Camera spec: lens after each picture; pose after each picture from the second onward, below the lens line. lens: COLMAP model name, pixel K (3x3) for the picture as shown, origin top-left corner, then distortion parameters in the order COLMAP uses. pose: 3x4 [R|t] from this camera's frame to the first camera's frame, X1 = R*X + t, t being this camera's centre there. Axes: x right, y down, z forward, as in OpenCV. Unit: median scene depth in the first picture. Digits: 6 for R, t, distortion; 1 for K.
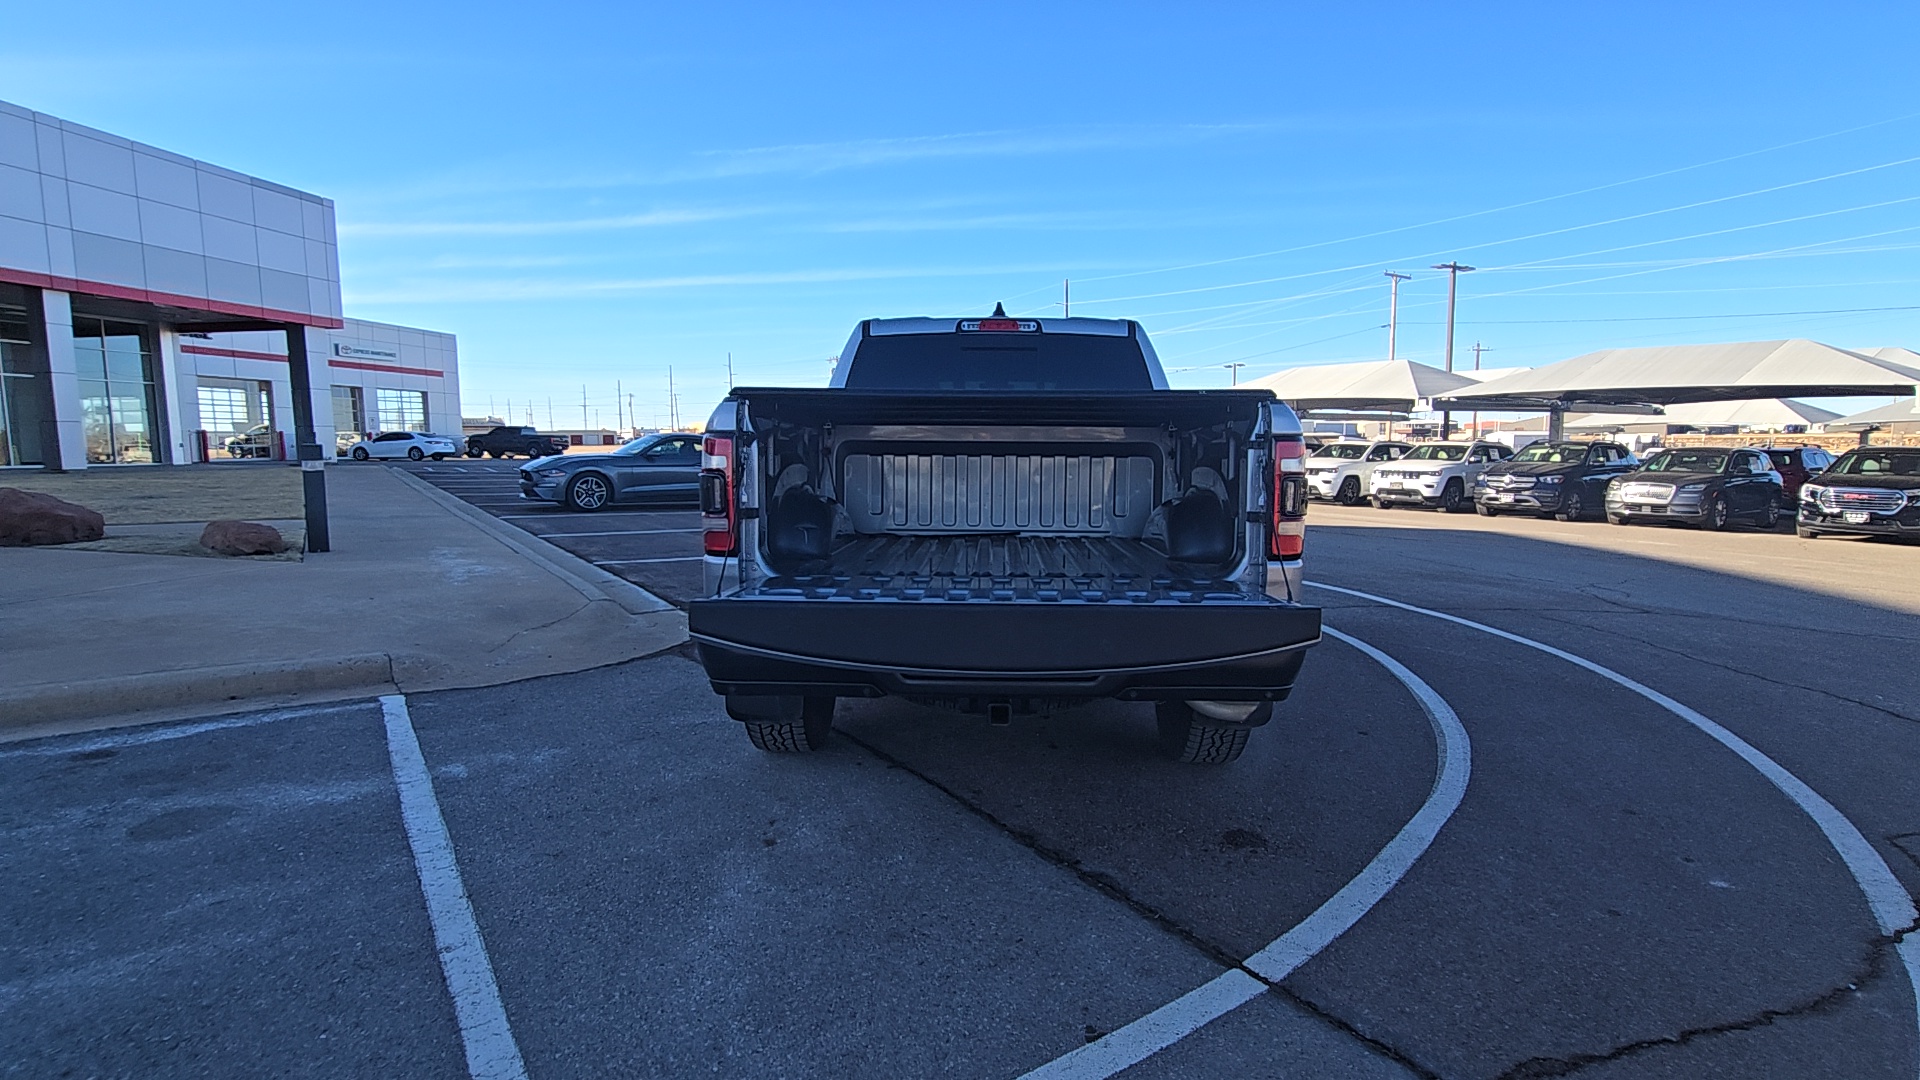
lens RADIAL K [[972.3, 0, 960.2], [0, 972.3, 547.5], [0, 0, 1]] dist [0.002717, 0.001029]
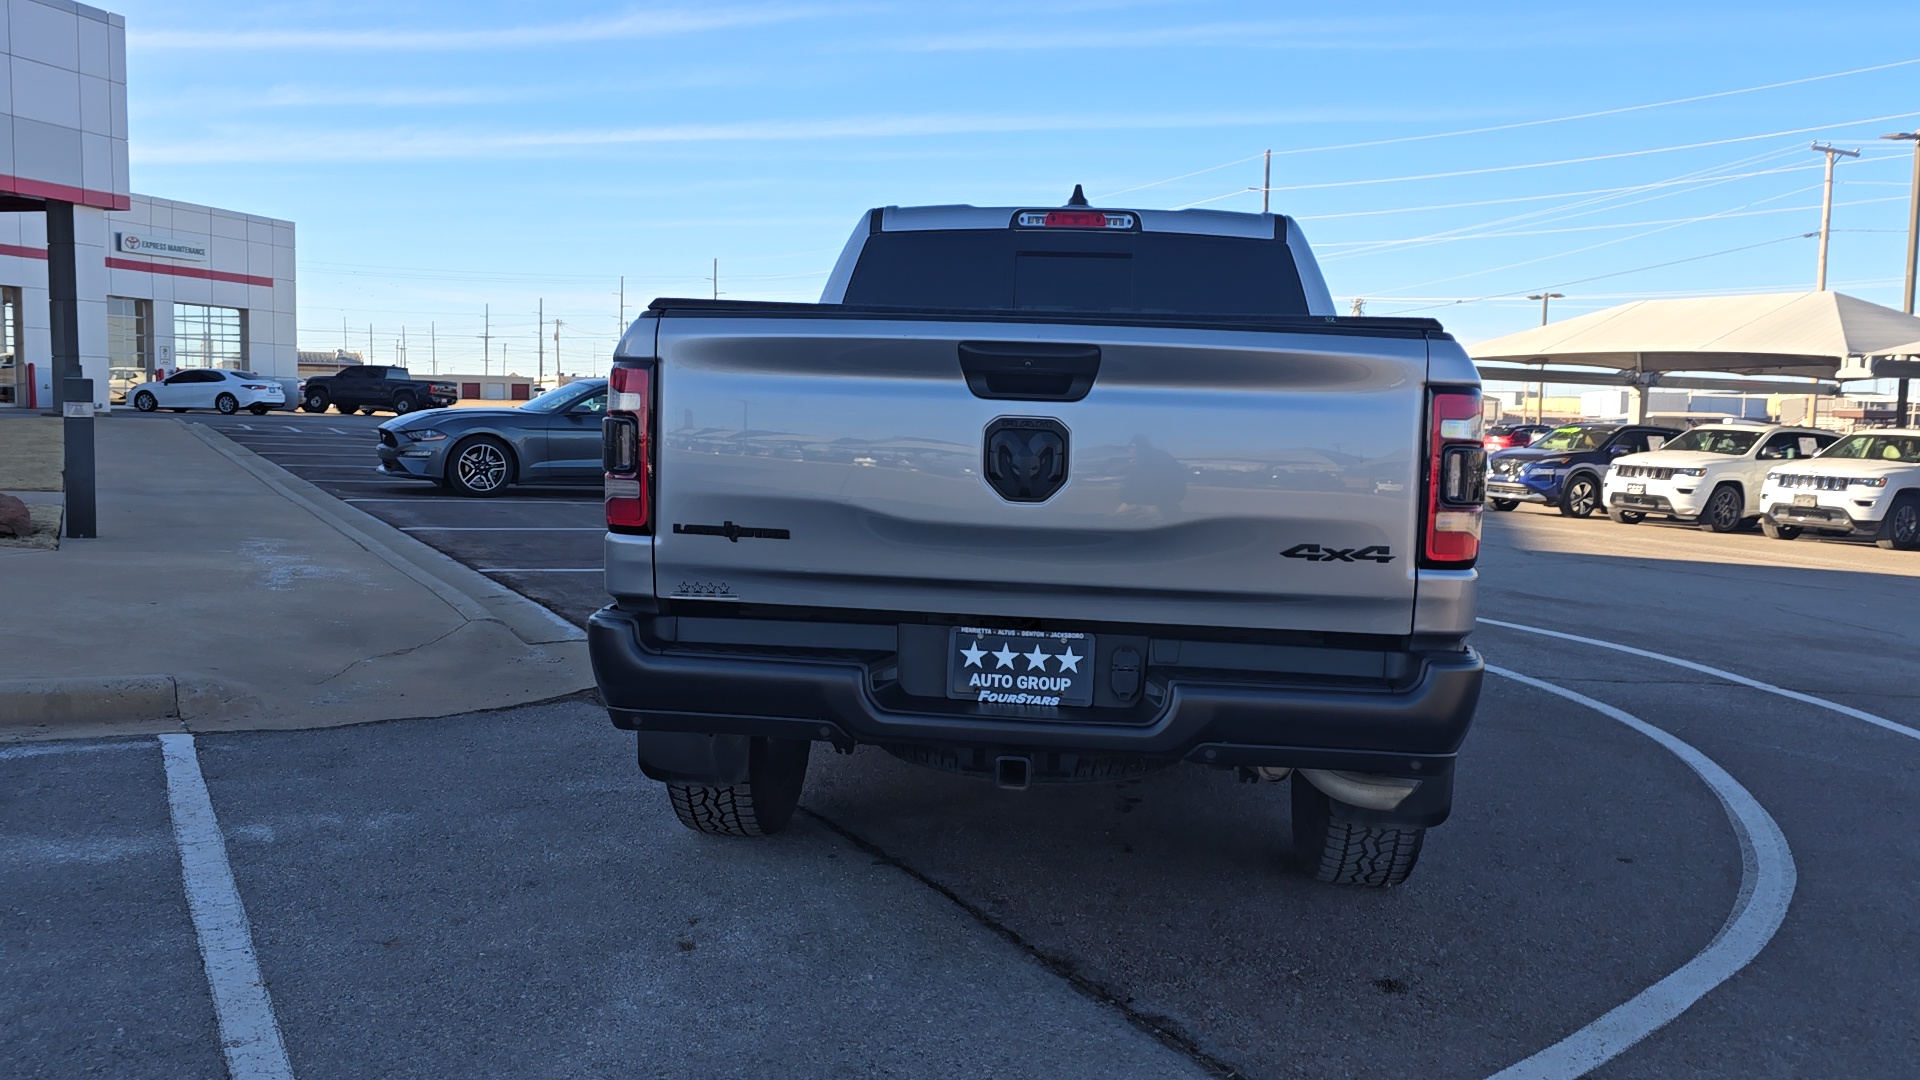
lens RADIAL K [[1565.6, 0, 960.0], [0, 1565.6, 540.0], [0, 0, 1]] dist [-0.000674, 0.000955]
pose [[0.997113, 0.031328, -0.069174, 0.049722], [-0.032927, 0.999213, -0.022098, 0.020793], [0.068427, 0.024312, 0.997360, -0.084278]]
